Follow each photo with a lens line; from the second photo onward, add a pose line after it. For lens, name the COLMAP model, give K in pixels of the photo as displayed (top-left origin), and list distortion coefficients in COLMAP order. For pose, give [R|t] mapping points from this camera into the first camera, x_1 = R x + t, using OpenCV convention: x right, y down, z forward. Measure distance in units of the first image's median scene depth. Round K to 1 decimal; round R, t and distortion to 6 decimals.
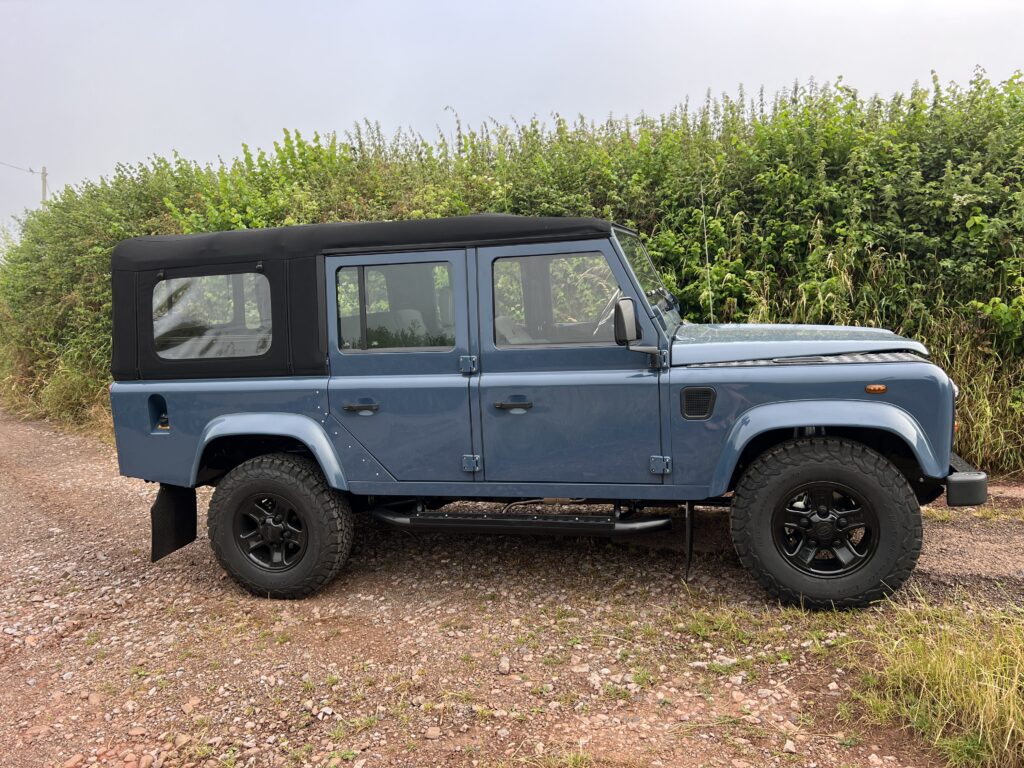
lens RADIAL K [[776.3, 0, 512.0], [0, 776.3, 384.0], [0, 0, 1]] dist [0.068528, -0.082793]
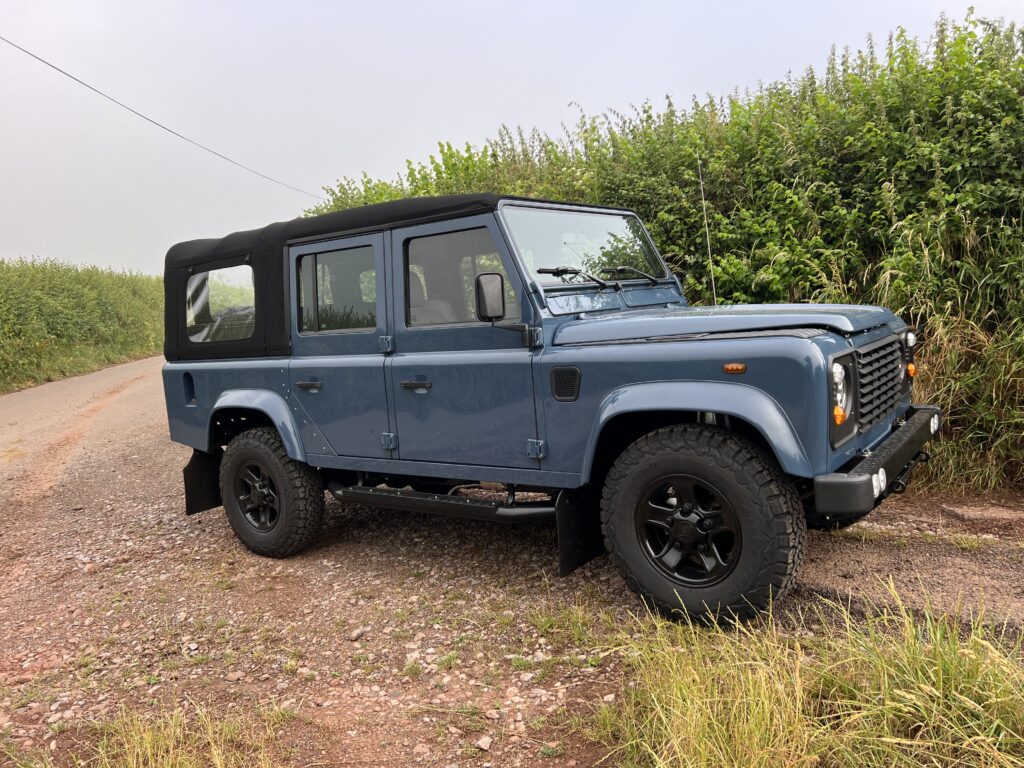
lens RADIAL K [[772.2, 0, 507.8], [0, 772.2, 399.1], [0, 0, 1]] dist [0.065878, -0.074695]
pose [[0.924177, 0.028047, -0.380932, 0.467302], [-0.026541, 0.999605, 0.009206, 0.032120], [0.381040, 0.001602, 0.924557, 0.108895]]
